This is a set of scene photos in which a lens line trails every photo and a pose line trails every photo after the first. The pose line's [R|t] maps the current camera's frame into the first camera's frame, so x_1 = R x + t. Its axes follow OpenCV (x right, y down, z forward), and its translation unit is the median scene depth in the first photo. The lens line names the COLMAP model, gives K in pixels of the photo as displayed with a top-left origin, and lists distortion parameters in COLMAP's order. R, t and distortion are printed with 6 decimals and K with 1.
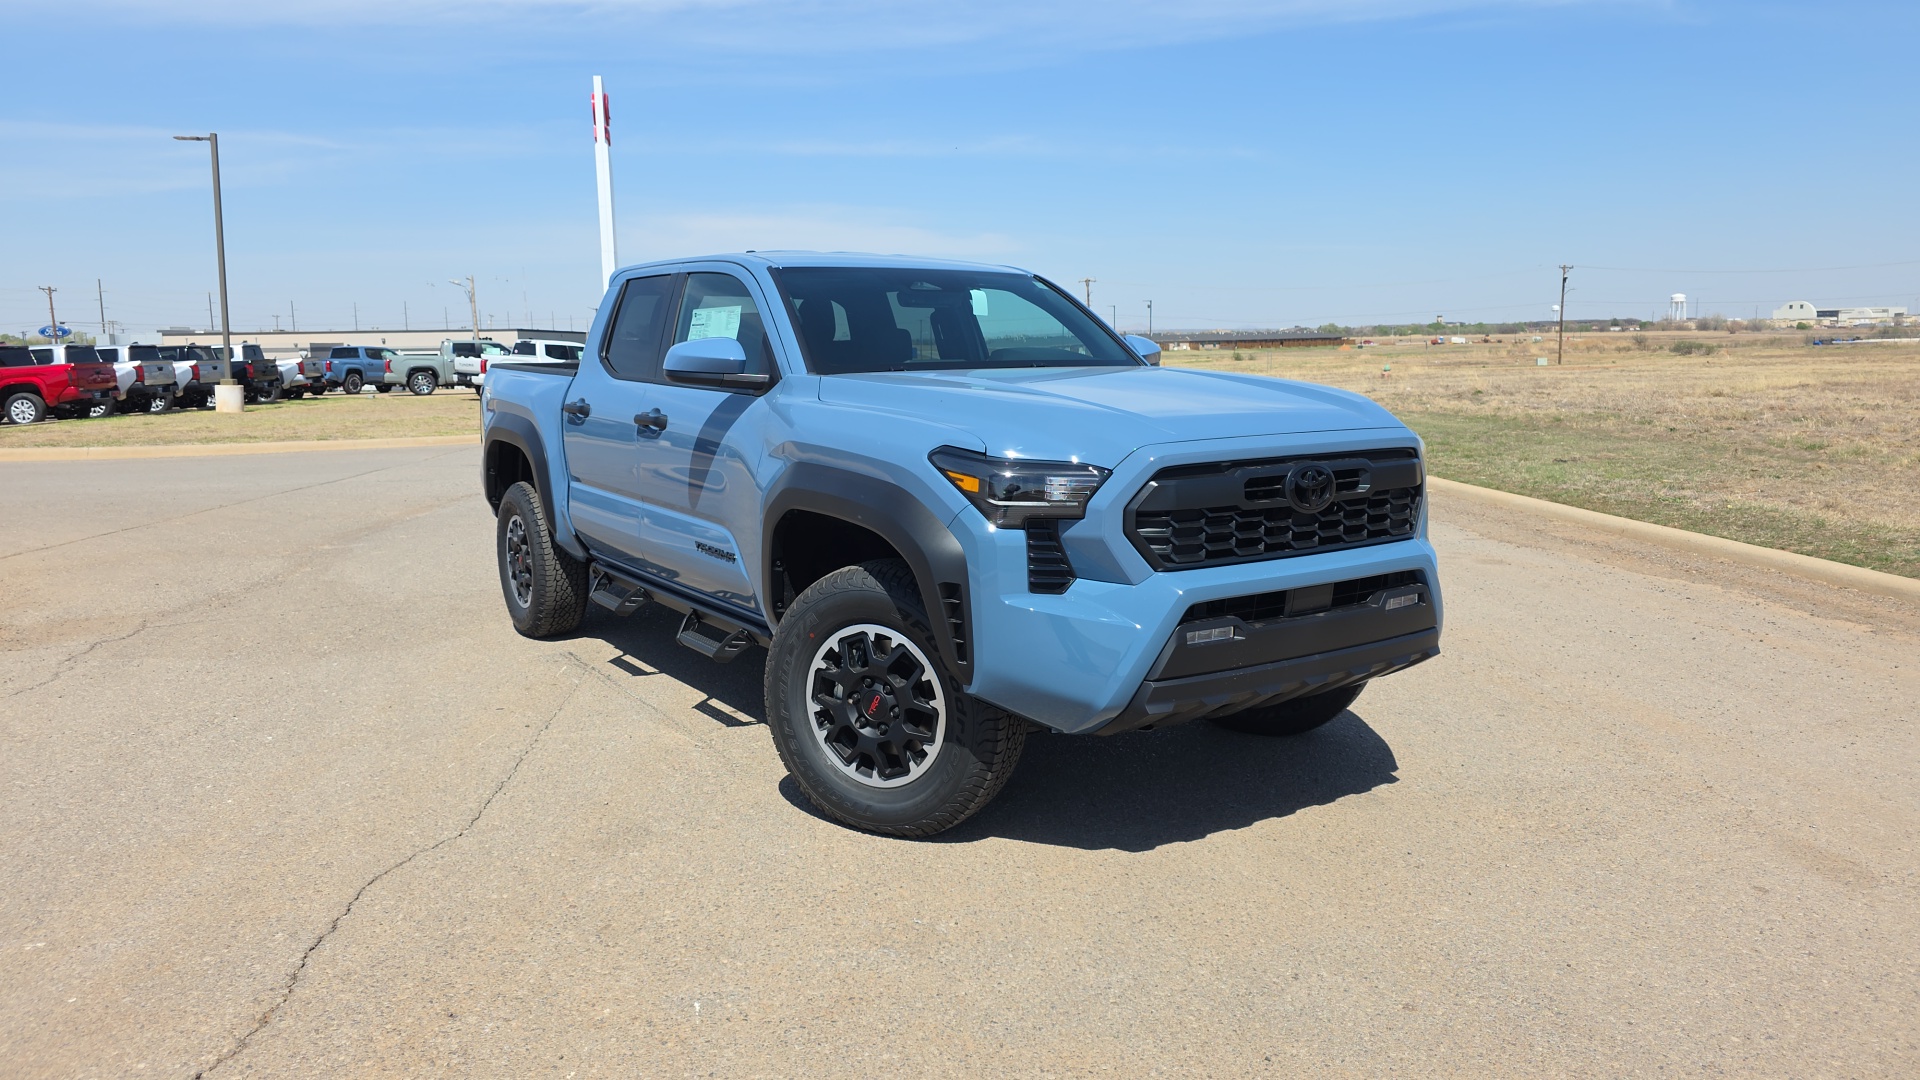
lens RADIAL K [[1376.5, 0, 896.6], [0, 1376.5, 519.5], [0, 0, 1]] dist [0.056730, -0.046657]
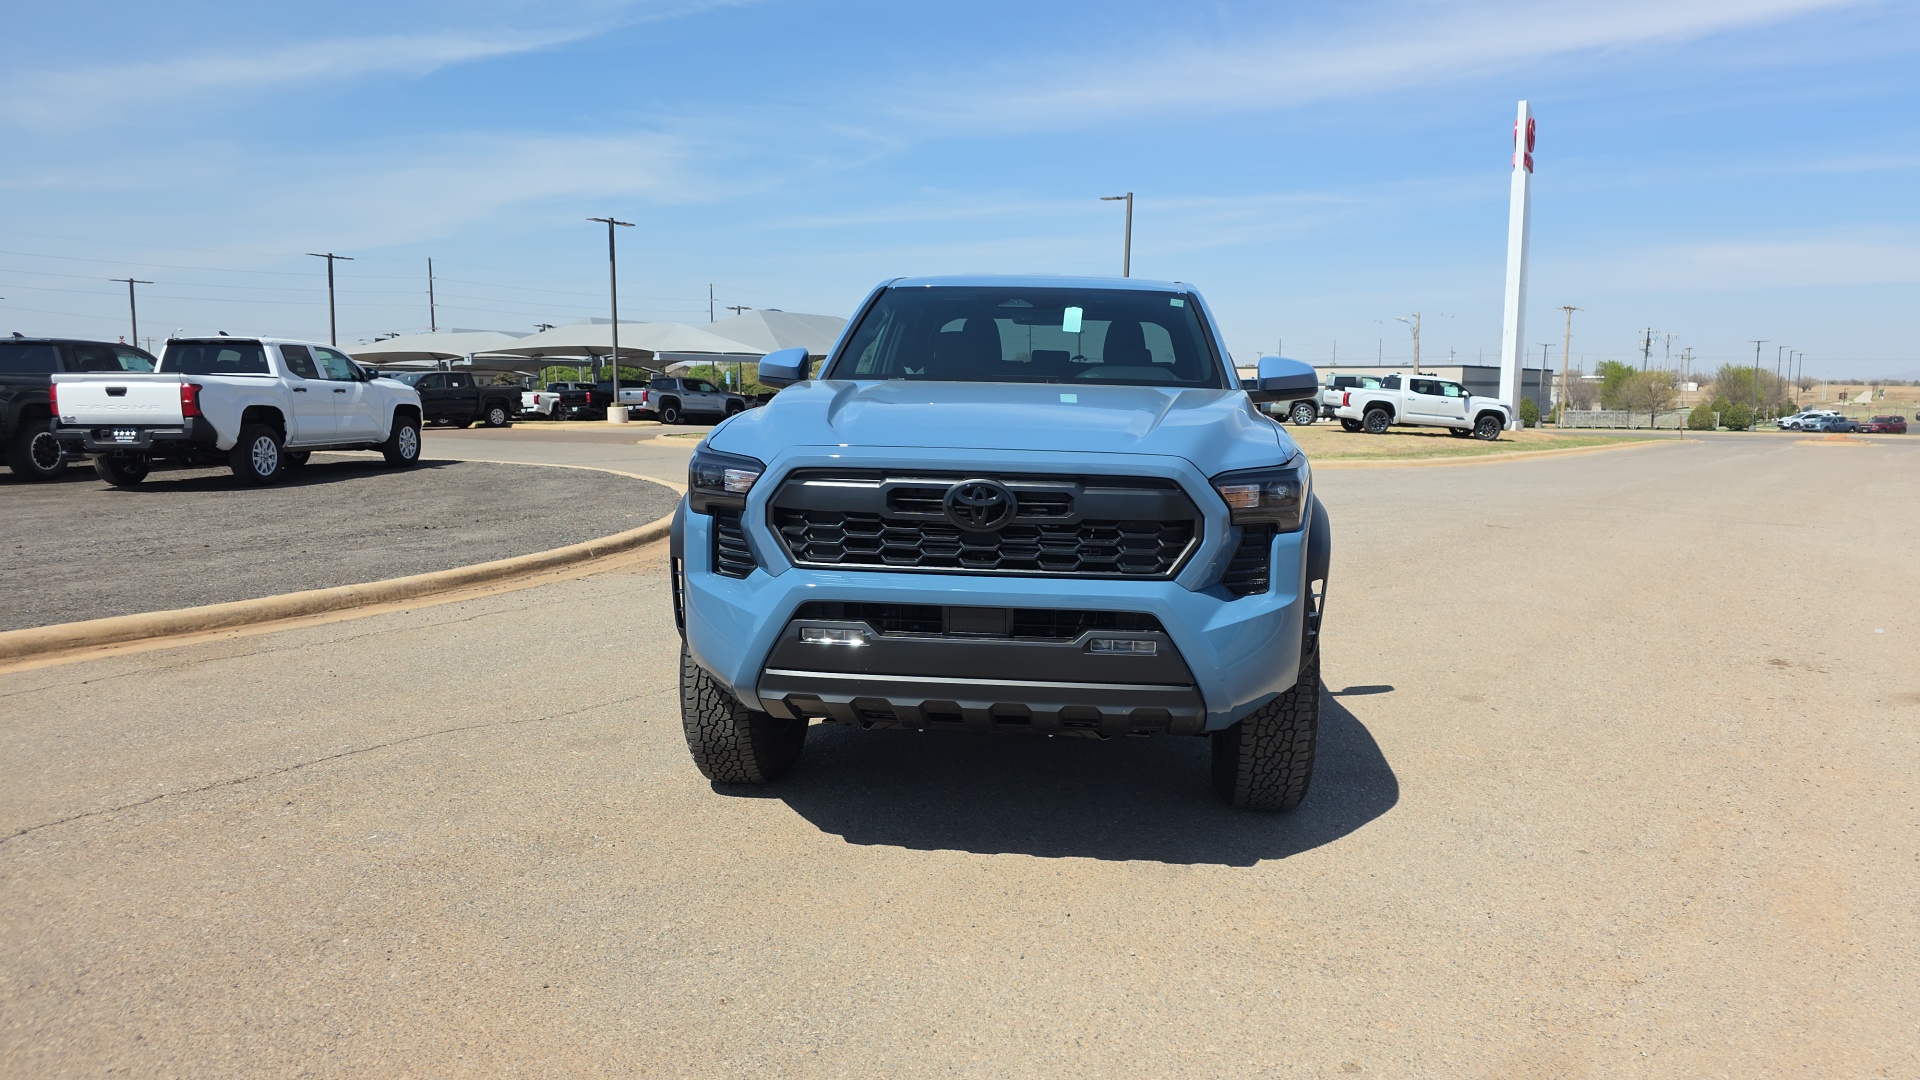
lens RADIAL K [[1376.5, 0, 1059.2], [0, 1376.5, 574.9], [0, 0, 1]] dist [0.056730, -0.046657]
pose [[0.769784, 0.108669, -0.628986, 0.999894], [-0.102372, 0.993664, 0.046385, -0.024893], [0.630041, 0.028684, 0.776032, 0.313059]]
